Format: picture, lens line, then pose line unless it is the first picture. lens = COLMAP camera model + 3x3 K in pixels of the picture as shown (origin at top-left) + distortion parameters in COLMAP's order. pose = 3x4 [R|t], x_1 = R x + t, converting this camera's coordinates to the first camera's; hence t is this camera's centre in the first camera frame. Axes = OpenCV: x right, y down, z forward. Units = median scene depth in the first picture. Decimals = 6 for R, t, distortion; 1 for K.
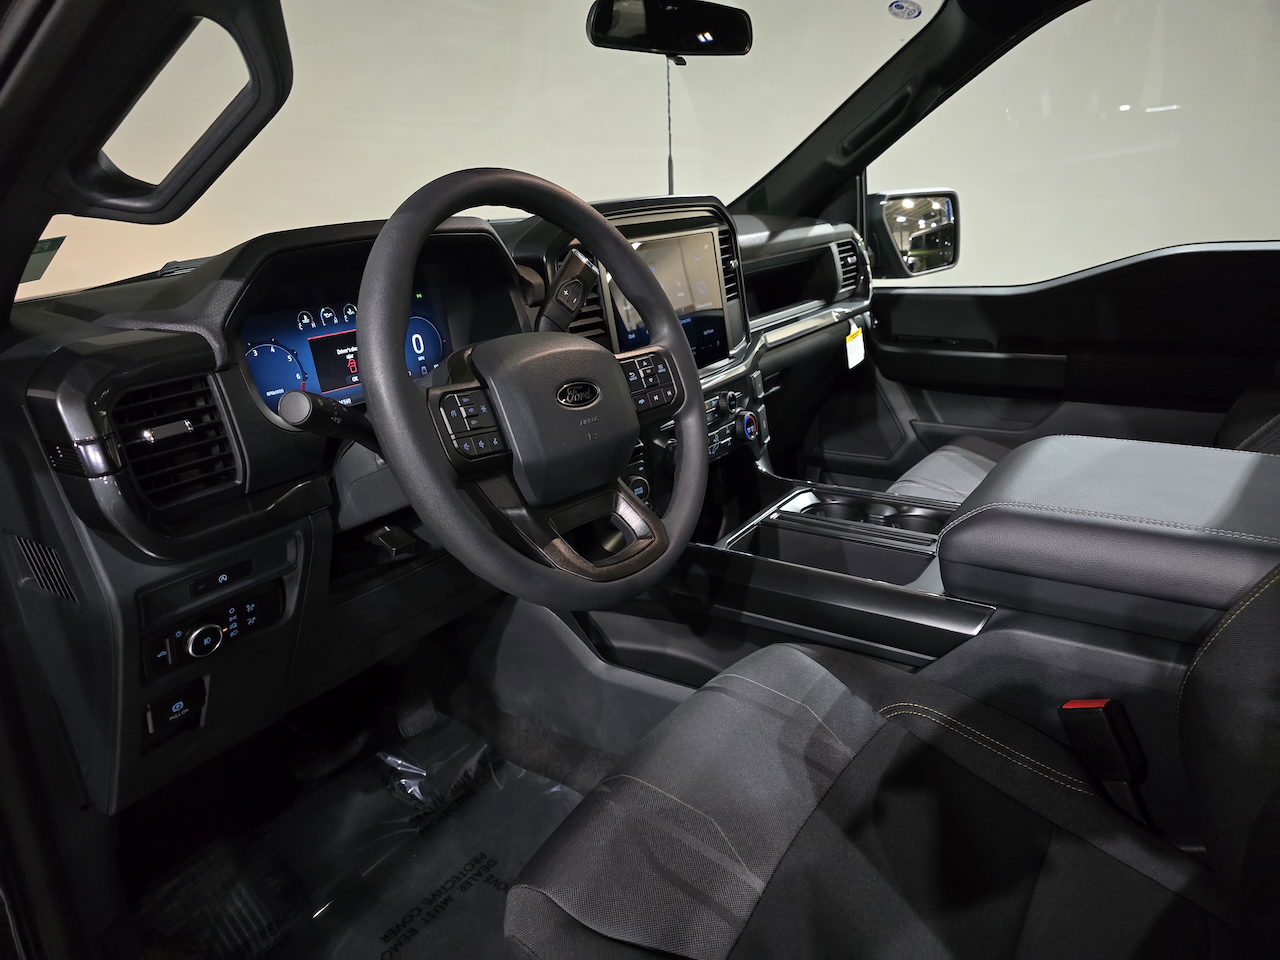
lens RADIAL K [[863.1, 0, 622.4], [0, 863.1, 486.1], [0, 0, 1]] dist [0.033241, -0.001769]
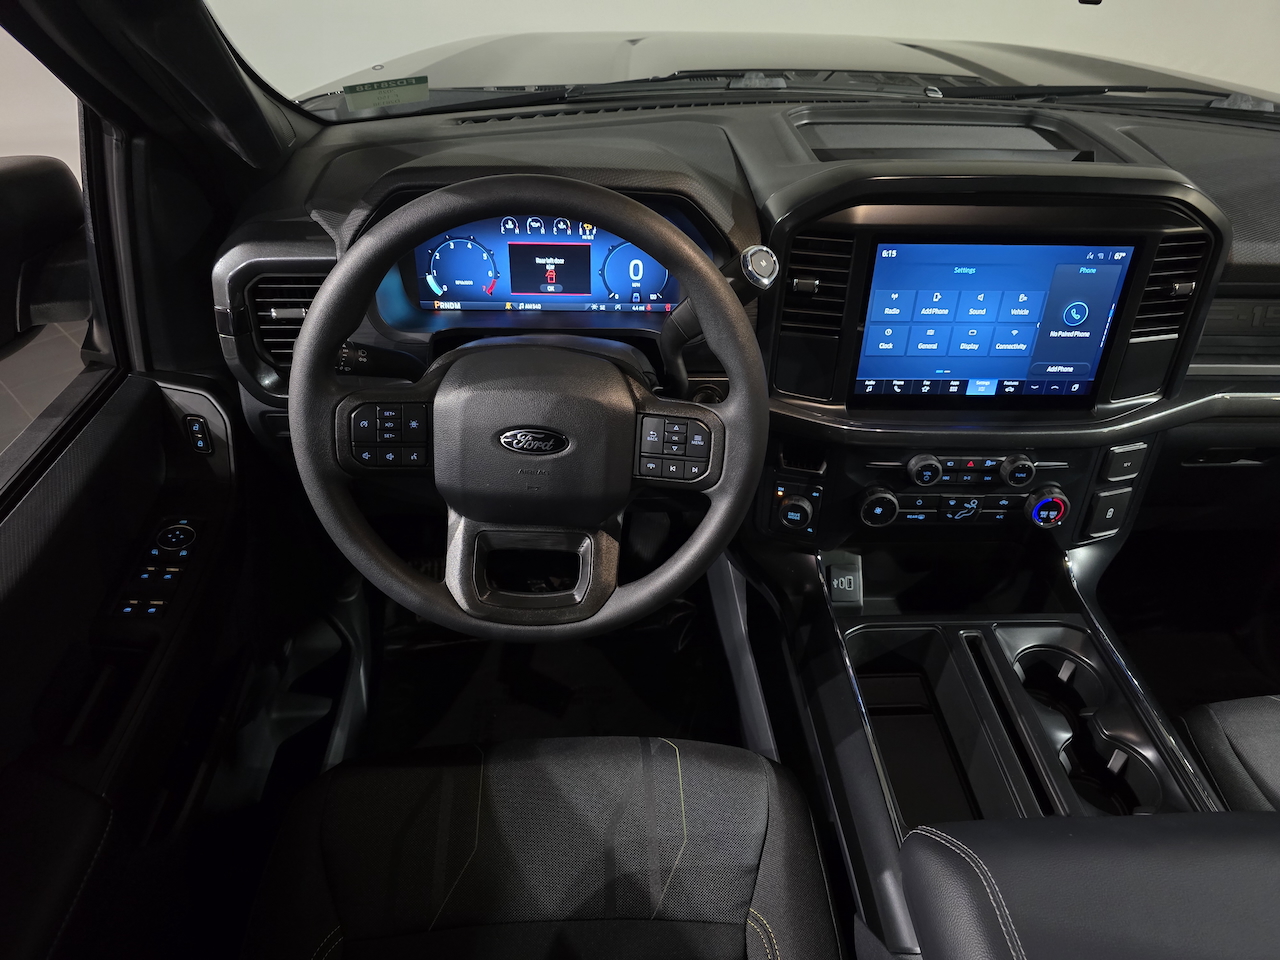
lens RADIAL K [[873.9, 0, 640.0], [0, 873.9, 480.0], [0, 0, 1]] dist [0.055274, -0.078474]
pose [[0.614883, 0.541137, -0.573664, 0.327810], [-0.315597, 0.835488, 0.449842, -0.297877], [0.722716, -0.095553, 0.684508, 0.230885]]
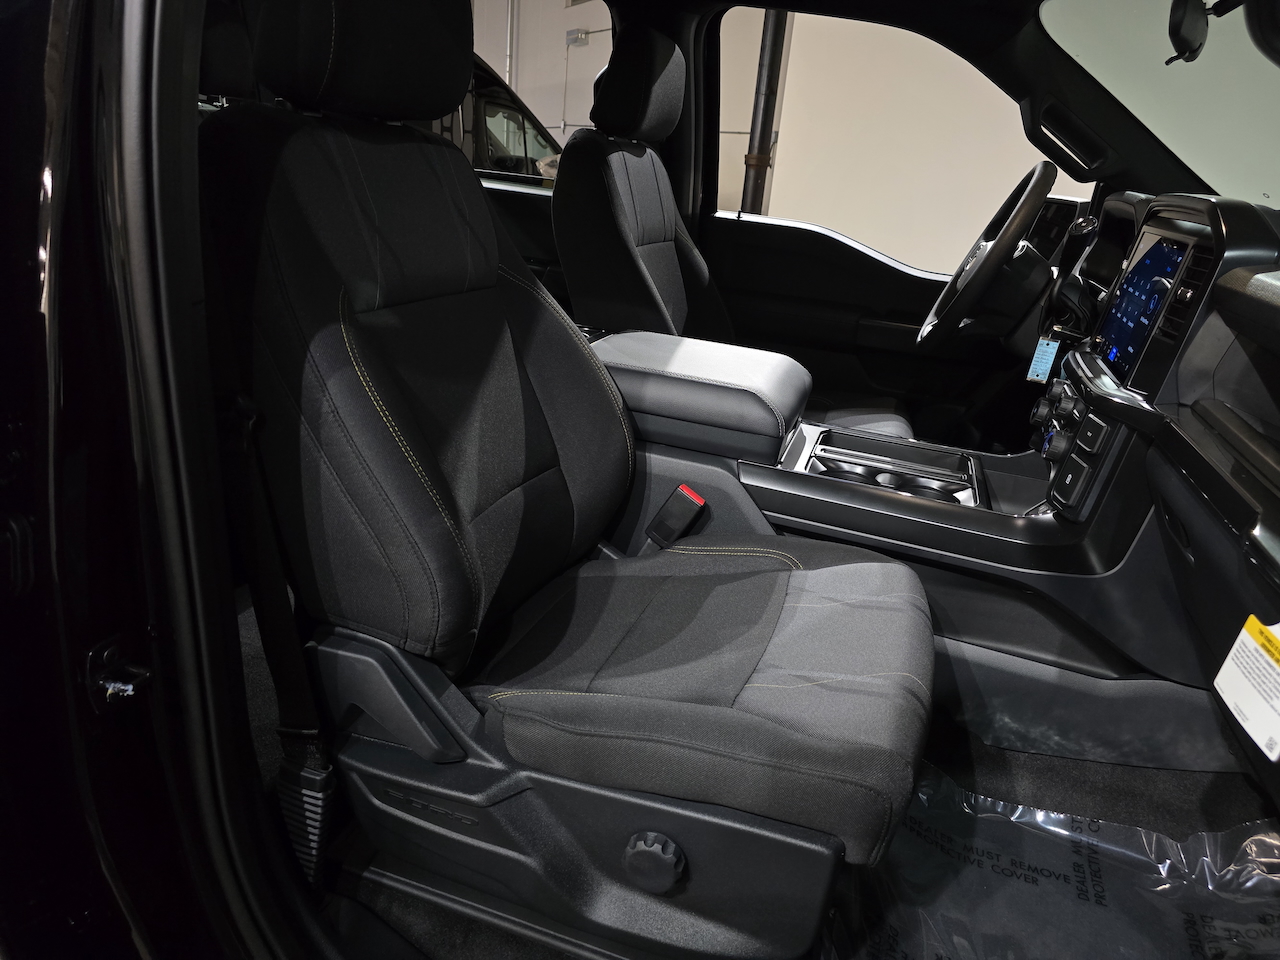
lens RADIAL K [[850.1, 0, 645.5], [0, 850.1, 516.8], [0, 0, 1]] dist [0.030712, 0.000376]
pose [[-0.950726, 0.093959, -0.295453, 0.793754], [-0.137333, 0.726747, 0.673036, -0.541133], [0.277957, 0.680448, -0.678034, 1.471274]]
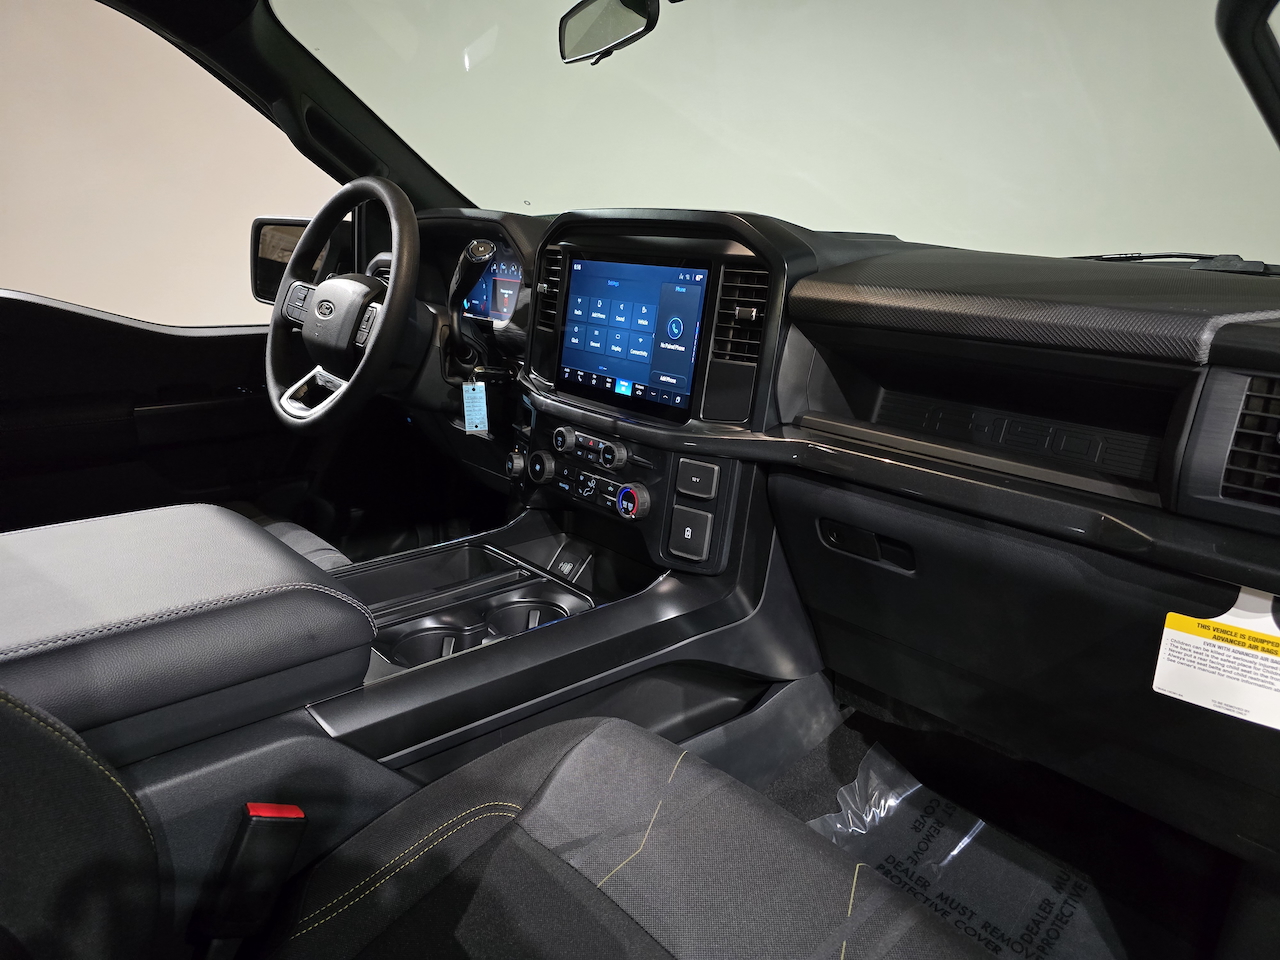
lens RADIAL K [[850.1, 0, 645.5], [0, 850.1, 516.8], [0, 0, 1]] dist [0.030712, 0.000376]
pose [[-0.207885, 0.362613, -0.908458, 0.816094], [-0.336745, 0.845444, 0.414520, -0.367042], [0.918361, 0.392091, -0.053647, 1.001530]]
